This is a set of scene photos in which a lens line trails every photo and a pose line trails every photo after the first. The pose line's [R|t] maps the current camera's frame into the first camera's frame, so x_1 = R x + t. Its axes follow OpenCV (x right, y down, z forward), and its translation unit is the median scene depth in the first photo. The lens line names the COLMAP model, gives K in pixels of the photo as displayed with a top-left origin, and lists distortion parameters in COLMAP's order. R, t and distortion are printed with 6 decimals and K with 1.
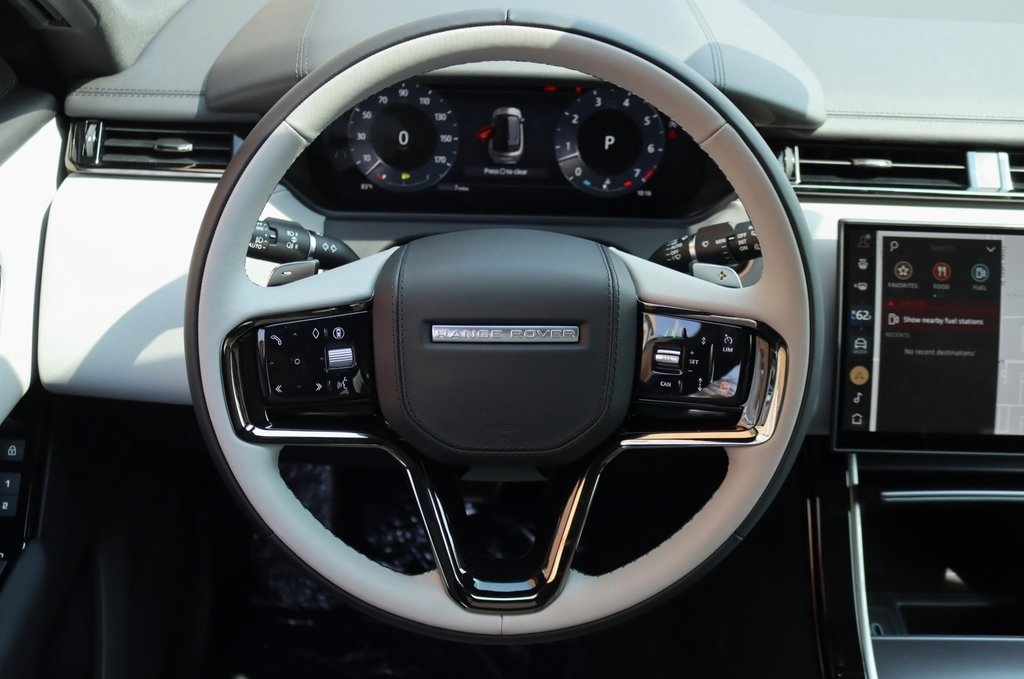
lens RADIAL K [[1019.6, 0, 512.0], [0, 1019.6, 339.5], [0, 0, 1]] dist [-0.005617, -0.009015]
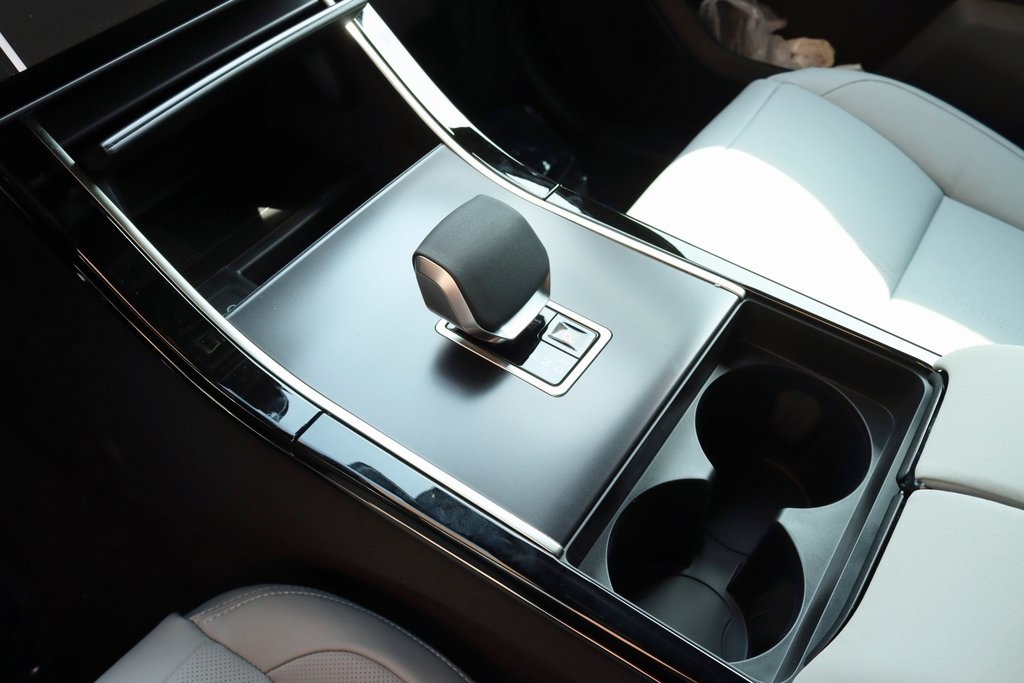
lens RADIAL K [[827.5, 0, 512.0], [0, 827.5, 341.5], [0, 0, 1]] dist [0.002001, 0.004518]
pose [[0.576252, -0.644710, 0.502278, 0.155542], [0.523885, 0.763099, 0.378450, 0.187136], [-0.627278, 0.045053, 0.777491, 0.395449]]
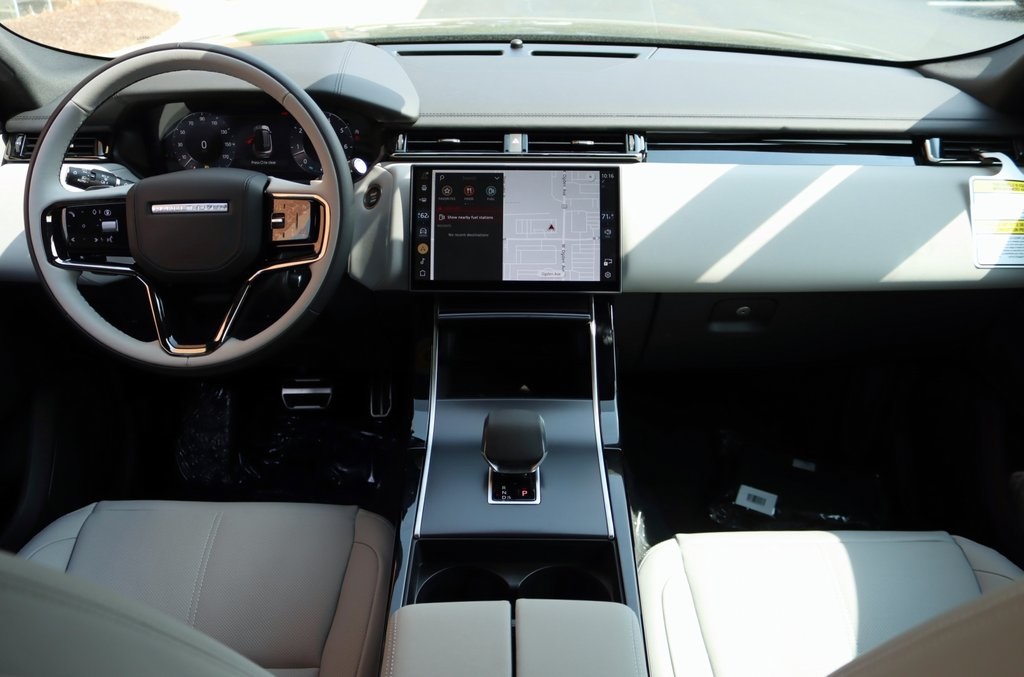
lens RADIAL K [[833.1, 0, 512.0], [0, 833.1, 338.5], [0, 0, 1]] dist [-0.028419, 0.046297]
pose [[0.998860, -0.026790, -0.039510, 0.548679], [0.022006, 0.992900, -0.116902, 0.363754], [0.042361, 0.115899, 0.992357, -0.417405]]
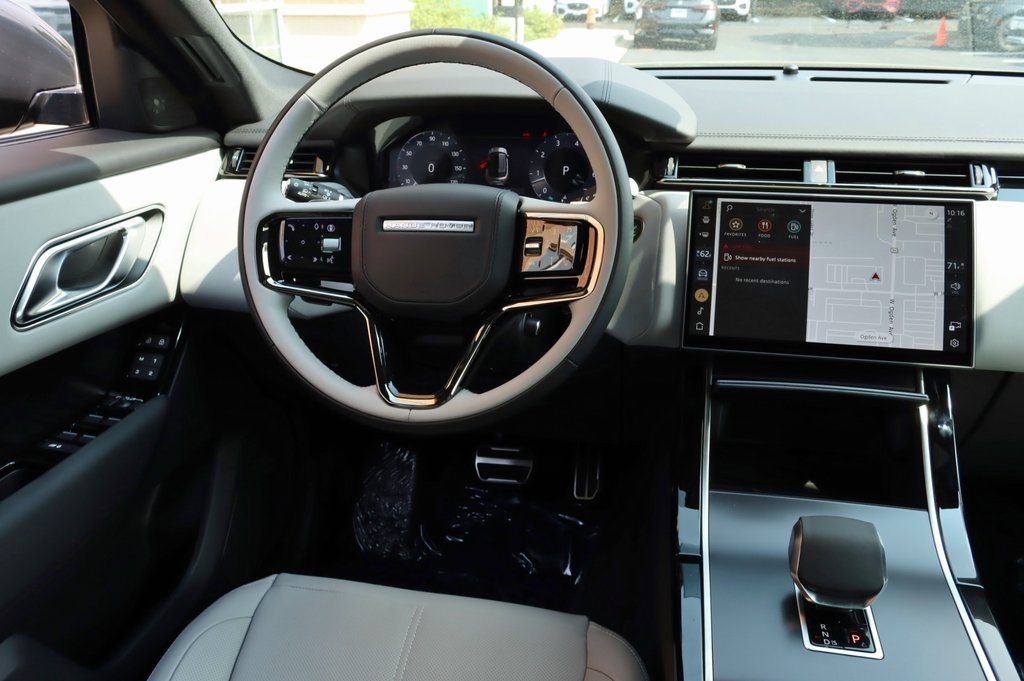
lens RADIAL K [[827.5, 0, 512.0], [0, 827.5, 340.5], [0, 0, 1]] dist [0.002001, 0.004518]
pose [[0.976801, 0.032213, -0.211714, 0.329013], [-0.076031, 0.976382, -0.202232, 0.344867], [0.200199, 0.213637, 0.956180, -0.124674]]
